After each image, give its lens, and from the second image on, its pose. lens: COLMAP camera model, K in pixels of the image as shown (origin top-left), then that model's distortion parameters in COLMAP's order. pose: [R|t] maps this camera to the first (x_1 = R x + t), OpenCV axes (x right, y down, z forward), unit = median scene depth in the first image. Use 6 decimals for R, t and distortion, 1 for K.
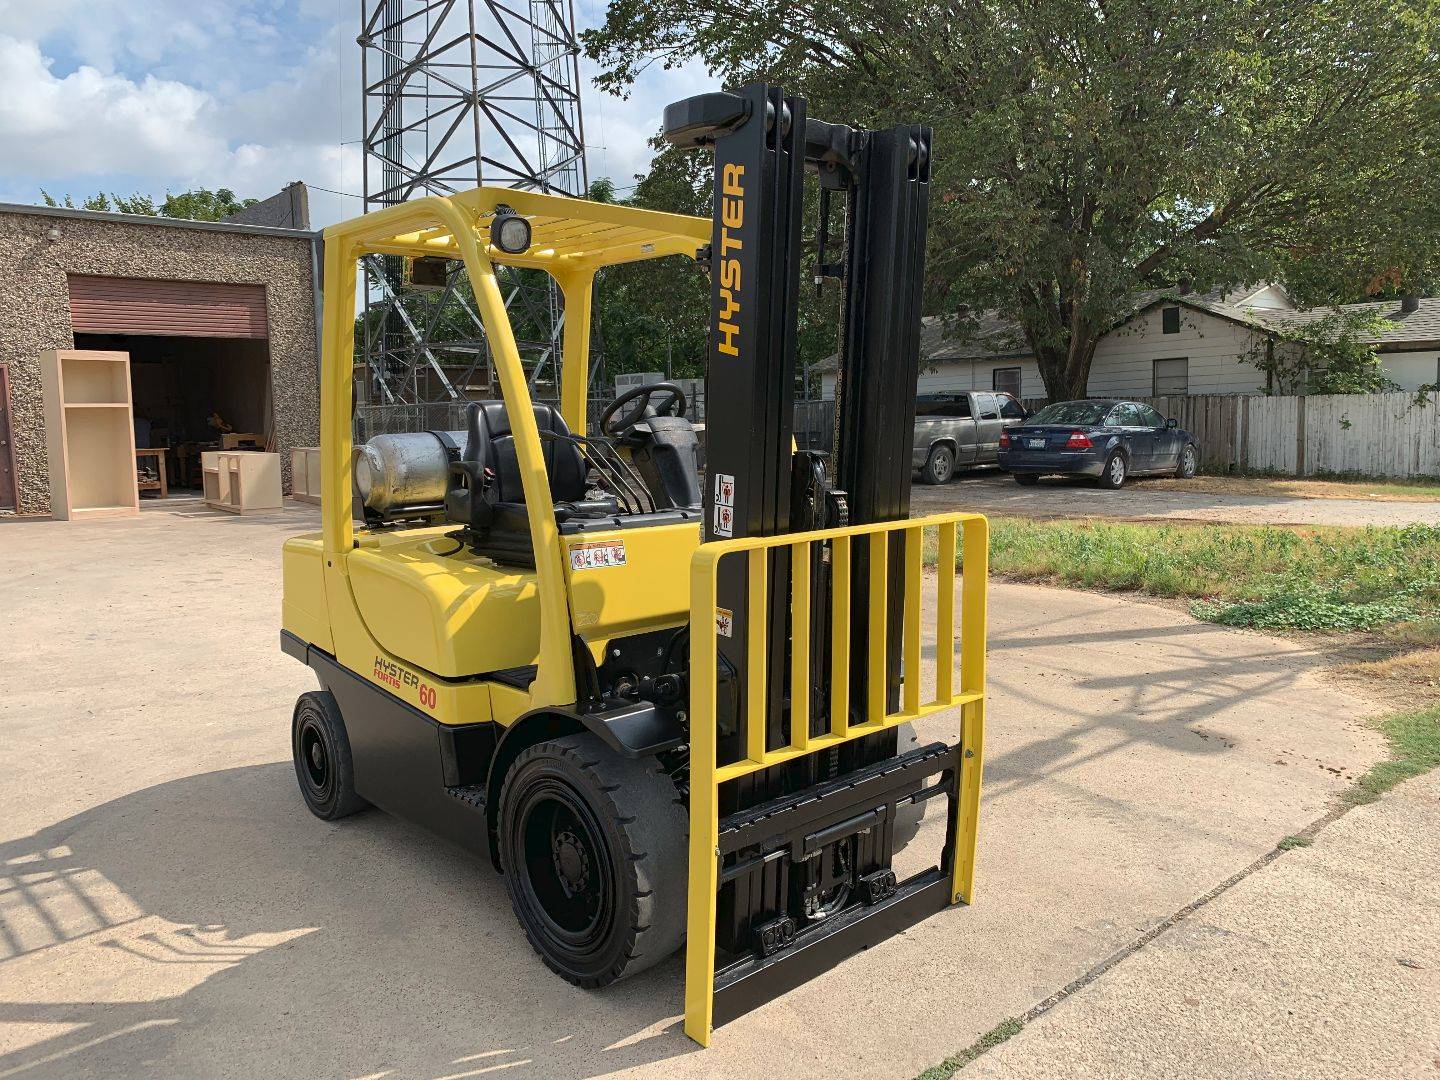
lens RADIAL K [[1104.7, 0, 727.0], [0, 1104.7, 543.9], [0, 0, 1]] dist [0.019129, -0.009208]
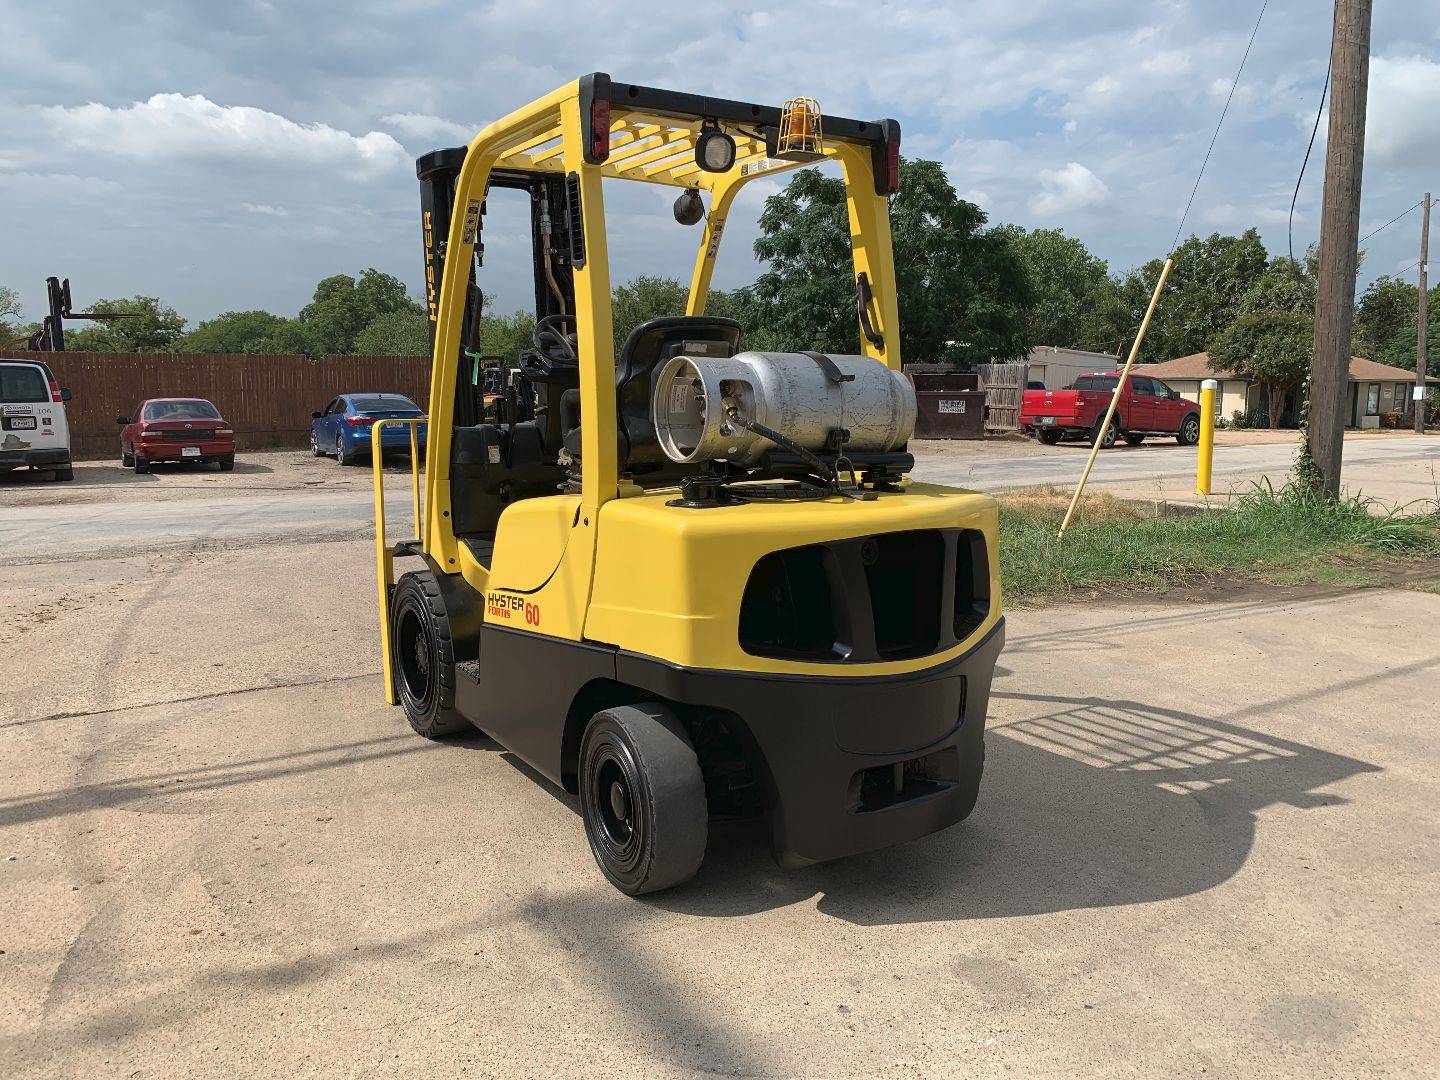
lens RADIAL K [[1111.2, 0, 717.6], [0, 1111.2, 534.6], [0, 0, 1]] dist [0.008960, -0.002127]
pose [[-0.983709, -0.008457, 0.179567, -0.421134], [0.037678, 0.967006, 0.251953, -0.208152], [-0.175773, 0.254614, -0.950934, 2.106786]]
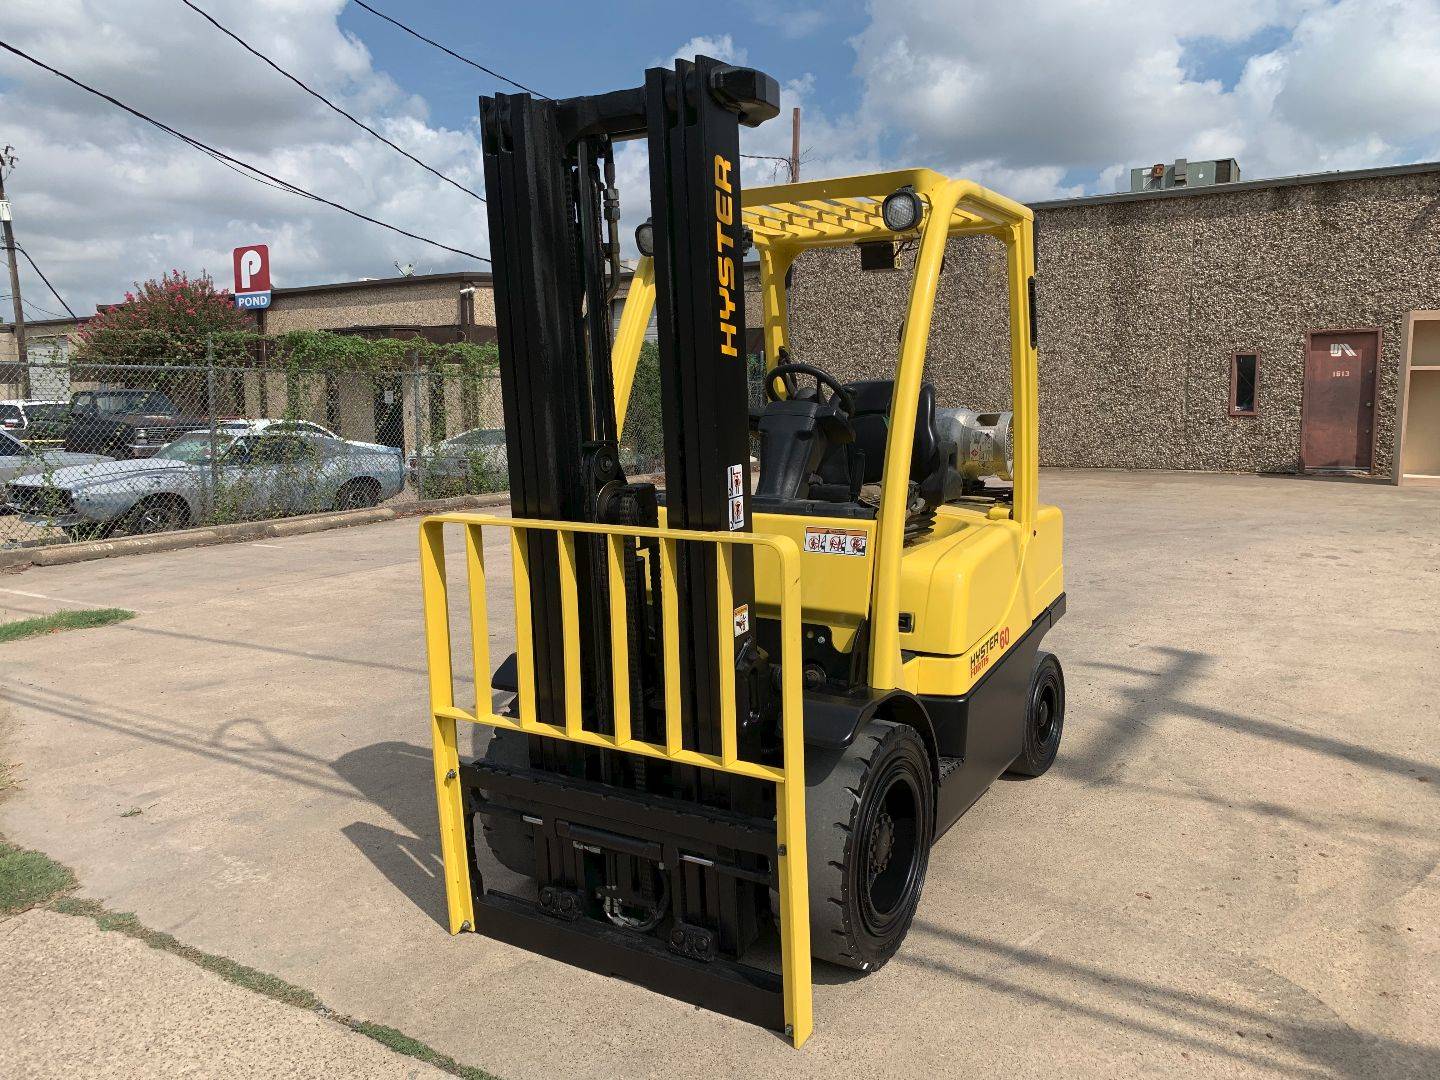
lens RADIAL K [[1111.2, 0, 717.6], [0, 1111.2, 534.6], [0, 0, 1]] dist [0.008960, -0.002127]
pose [[0.276667, 0.136544, -0.951215, 0.843935], [-0.113878, 0.987537, 0.108636, -0.097038], [0.954194, 0.078266, 0.288769, 0.664898]]
